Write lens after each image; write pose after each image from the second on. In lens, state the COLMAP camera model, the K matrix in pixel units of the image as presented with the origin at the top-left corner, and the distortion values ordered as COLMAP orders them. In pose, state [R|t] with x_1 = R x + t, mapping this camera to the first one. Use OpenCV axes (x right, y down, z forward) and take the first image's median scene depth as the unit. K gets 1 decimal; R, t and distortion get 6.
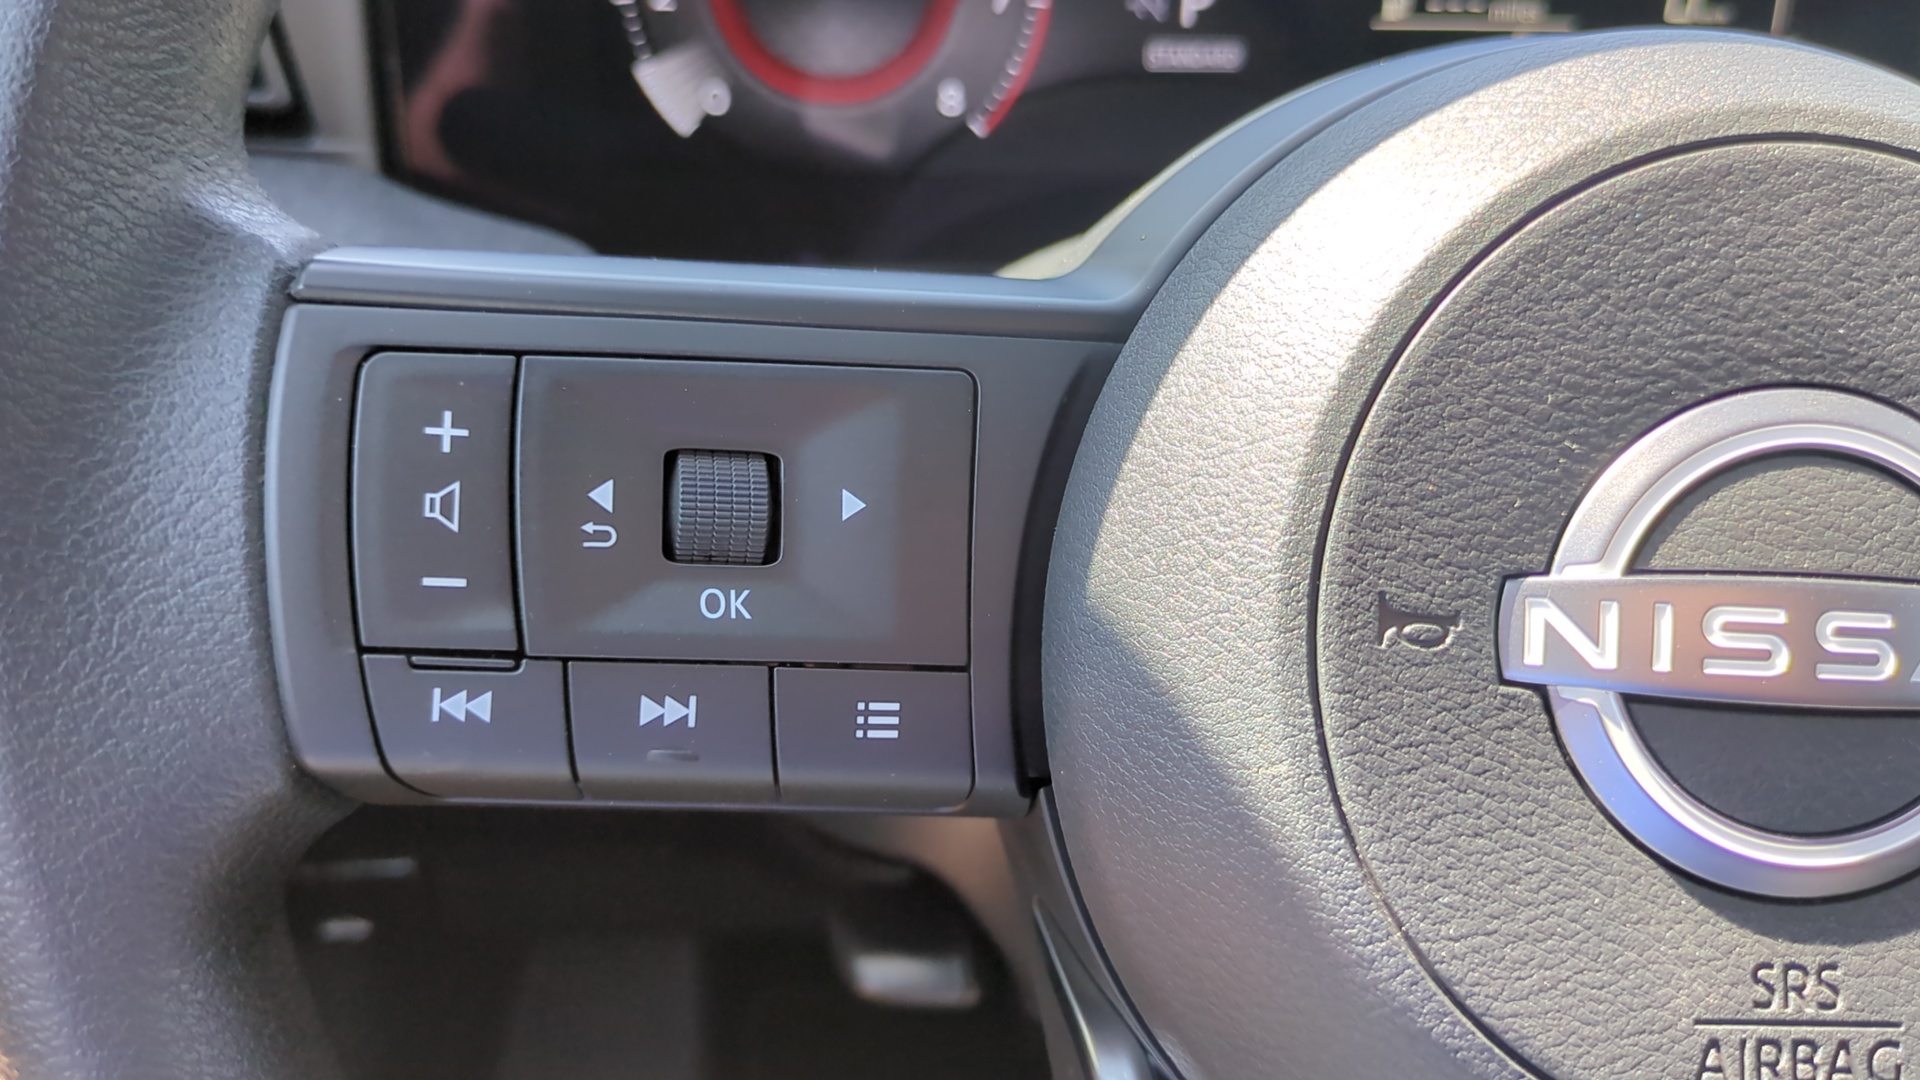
lens RADIAL K [[1634.2, 0, 962.6], [0, 1634.2, 531.4], [0, 0, 1]] dist [-0.013231, -0.013188]
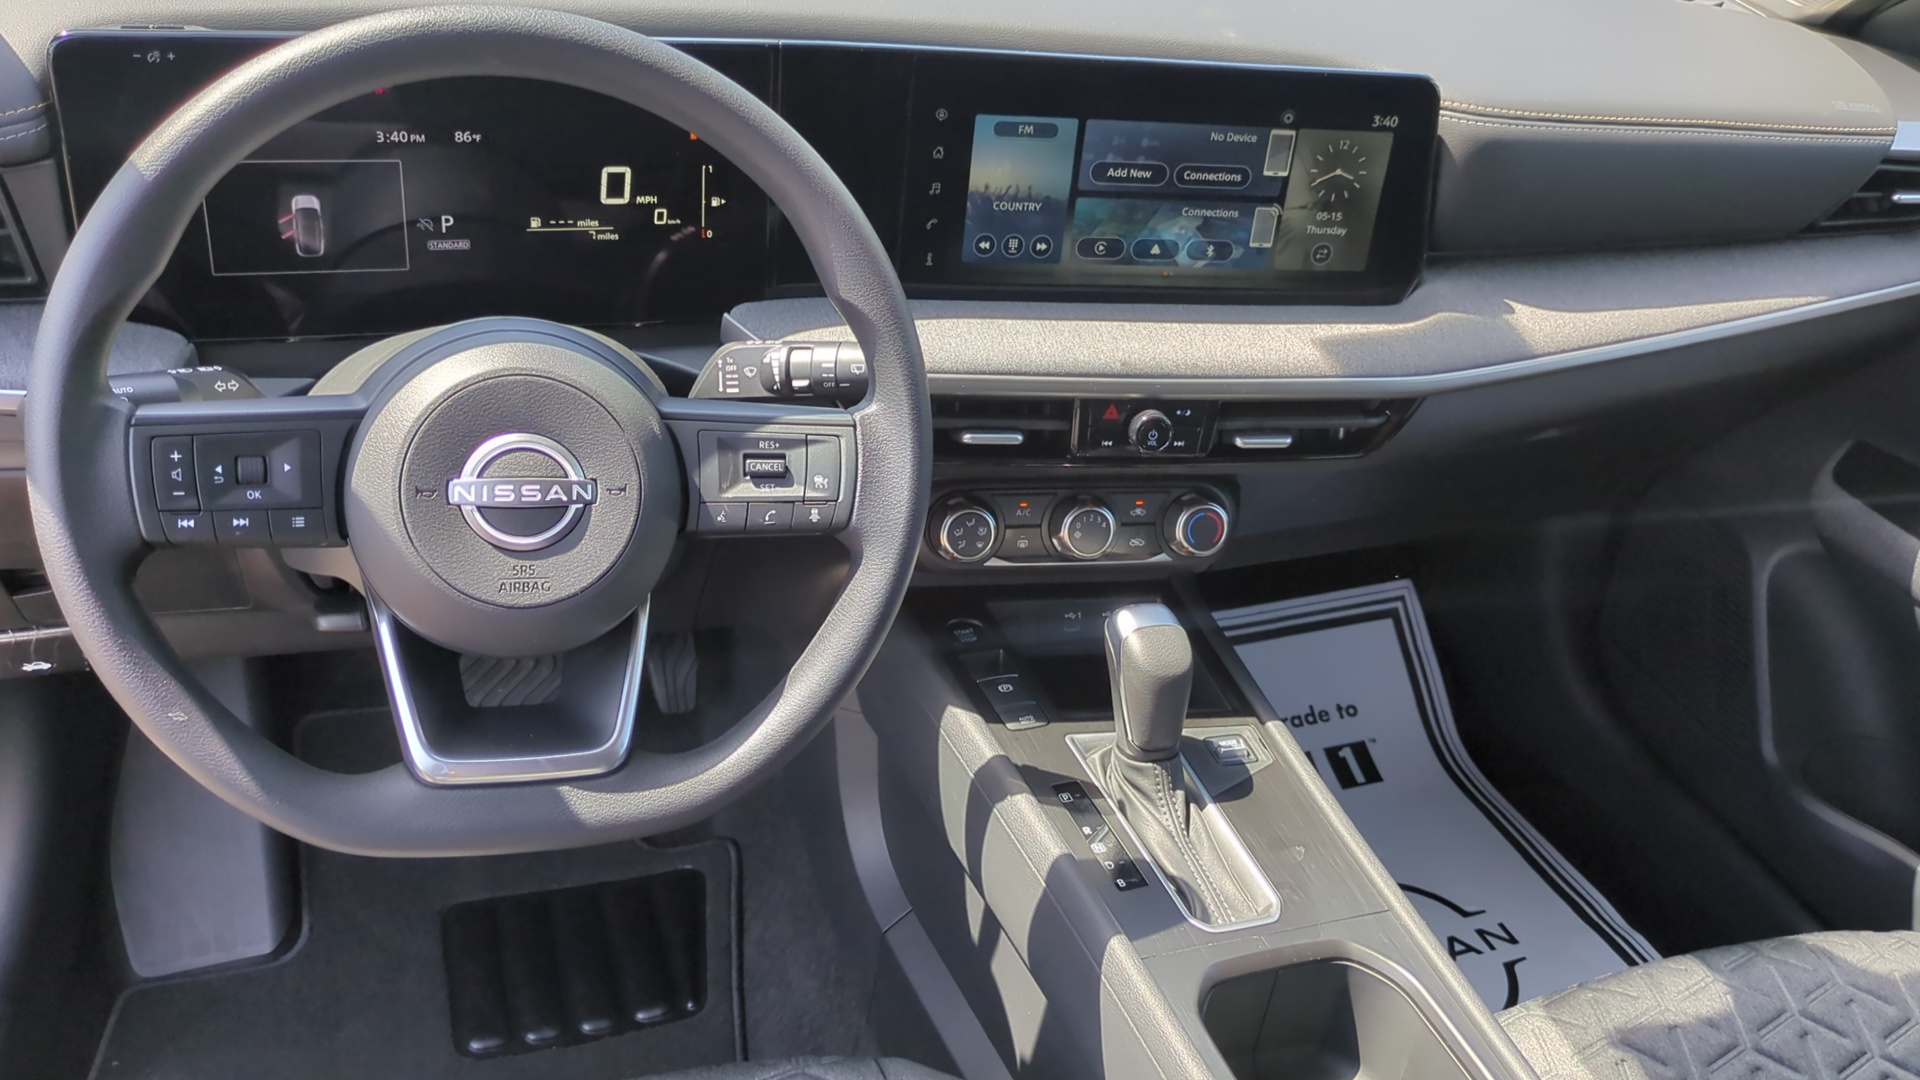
lens RADIAL K [[1663.0, 0, 958.6], [0, 1663.0, 529.1], [0, 0, 1]] dist [0.051638, -0.098069]
pose [[0.967815, -0.054615, 0.245663, 0.546348], [0.027398, 0.993232, 0.112872, -0.305478], [-0.250165, -0.102509, 0.962761, -3.597717]]
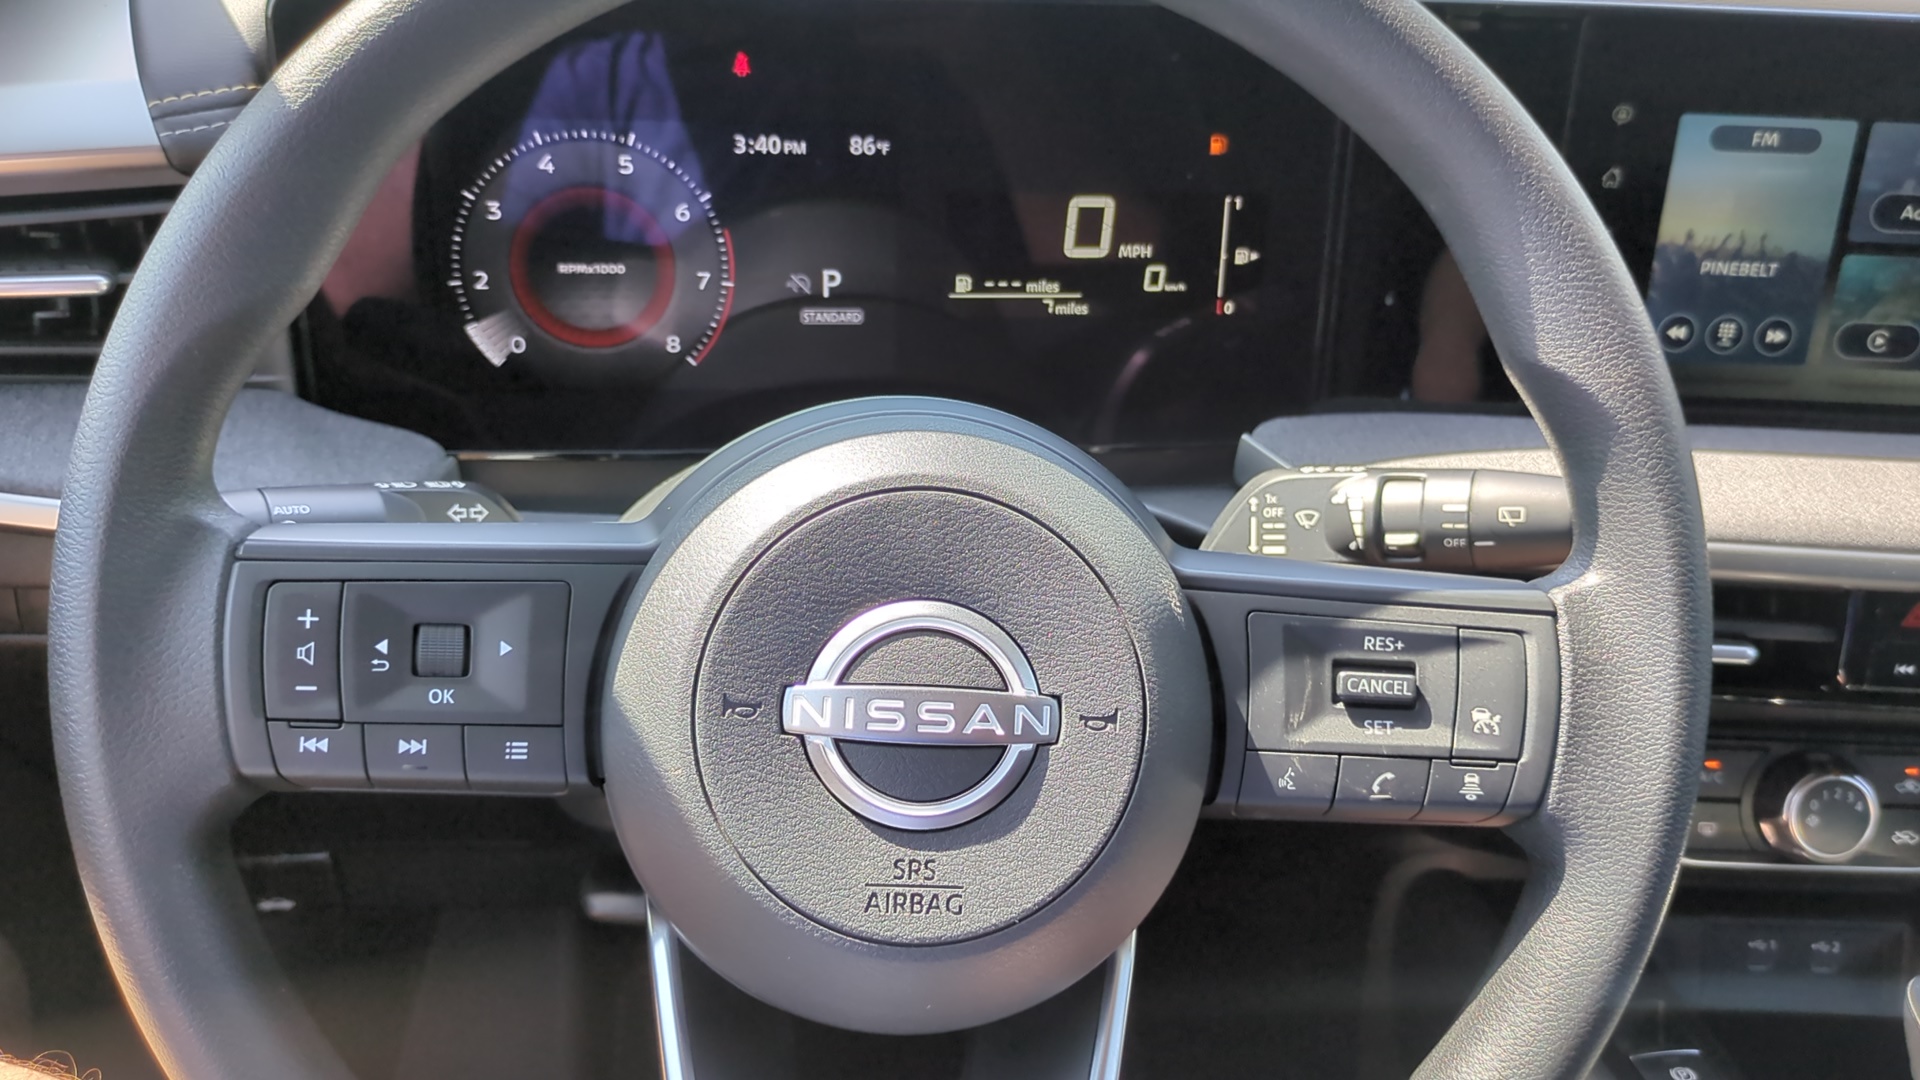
lens RADIAL K [[1663.0, 0, 958.6], [0, 1663.0, 529.1], [0, 0, 1]] dist [0.051638, -0.098069]
pose [[0.999817, 0.001821, 0.019044, 0.527025], [-0.001560, 0.999905, -0.013701, -0.156711], [-0.019067, 0.013668, 0.999725, -1.294417]]
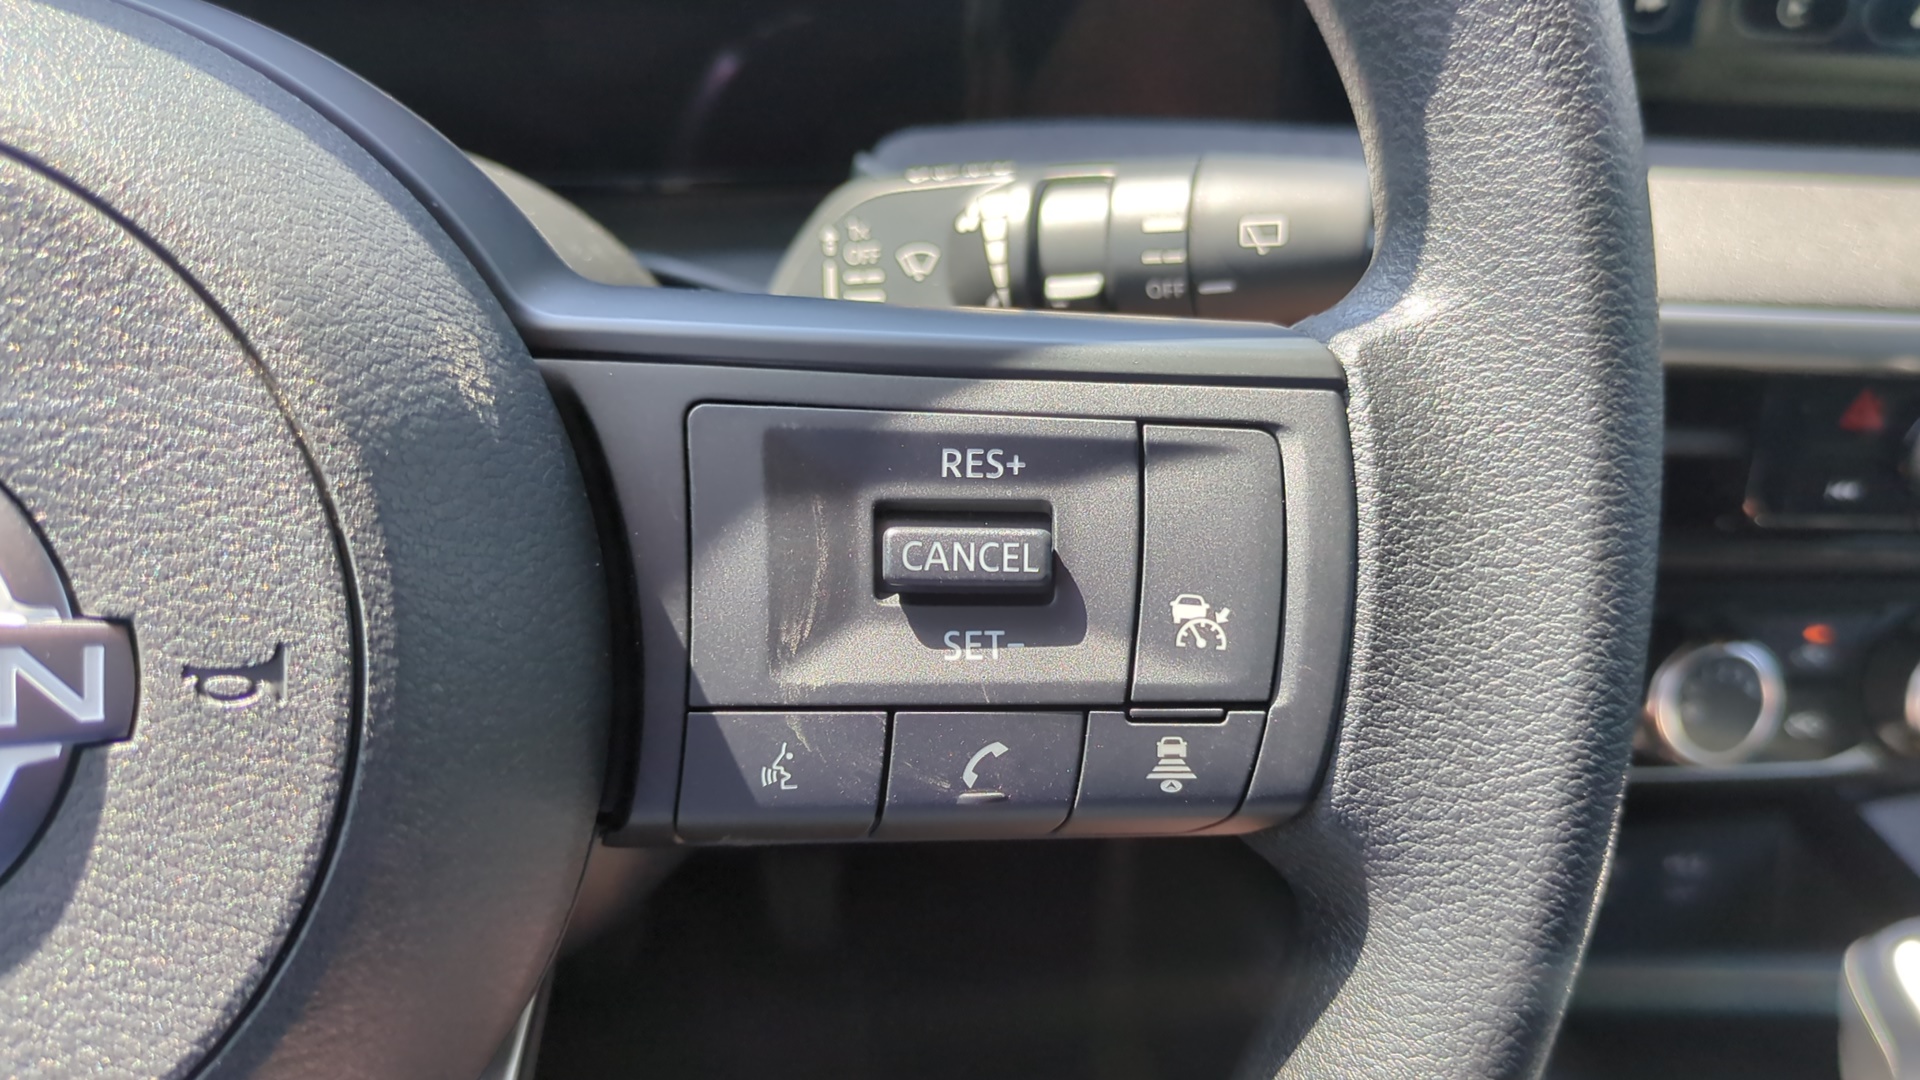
lens RADIAL K [[1663.0, 0, 958.6], [0, 1663.0, 529.1], [0, 0, 1]] dist [0.051638, -0.098069]
pose [[0.989589, -0.038912, 0.138563, 1.035685], [0.029855, 0.997316, 0.066849, -0.051658], [-0.140792, -0.062017, 0.988095, 0.068012]]
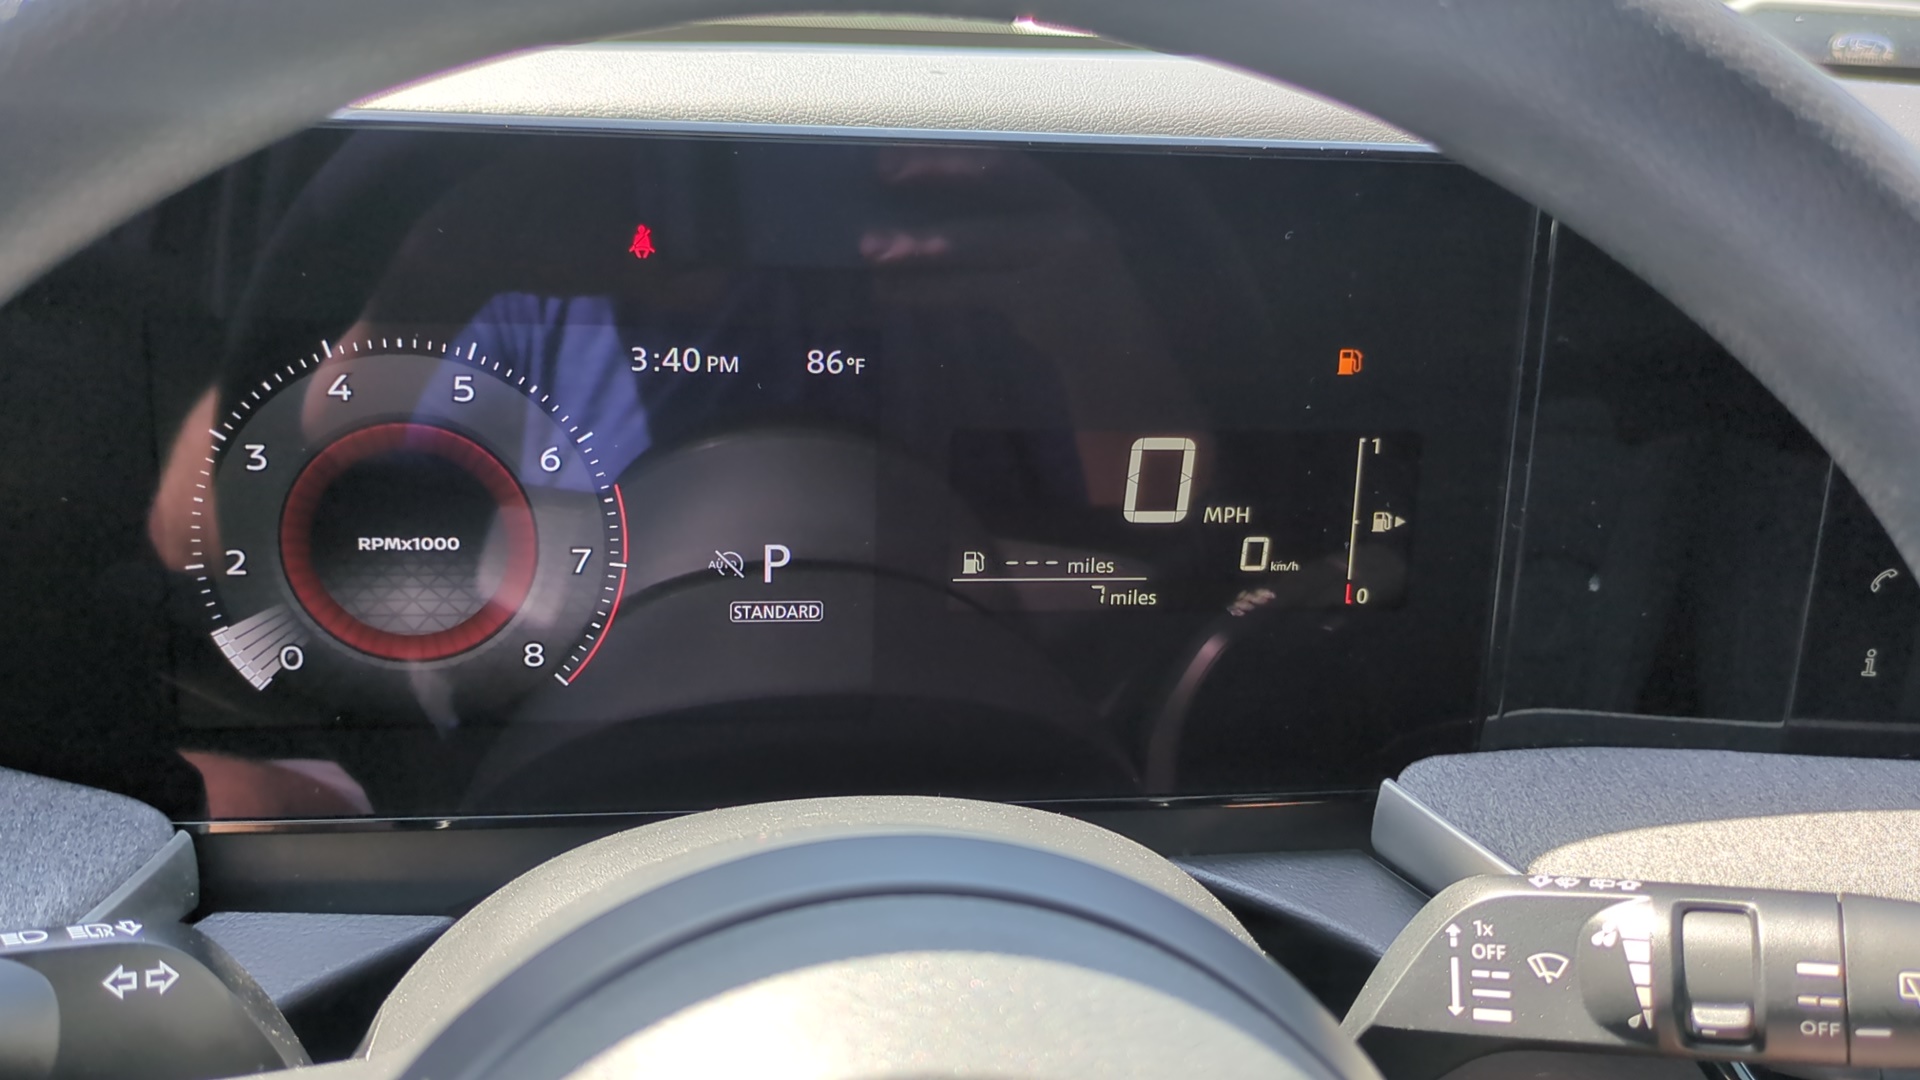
lens RADIAL K [[1663.0, 0, 958.6], [0, 1663.0, 529.1], [0, 0, 1]] dist [0.051638, -0.098069]
pose [[0.999162, 0.006403, 0.040438, 0.485202], [-0.001117, 0.991591, -0.129404, -0.473343], [-0.040926, 0.129250, 0.990767, -0.094498]]
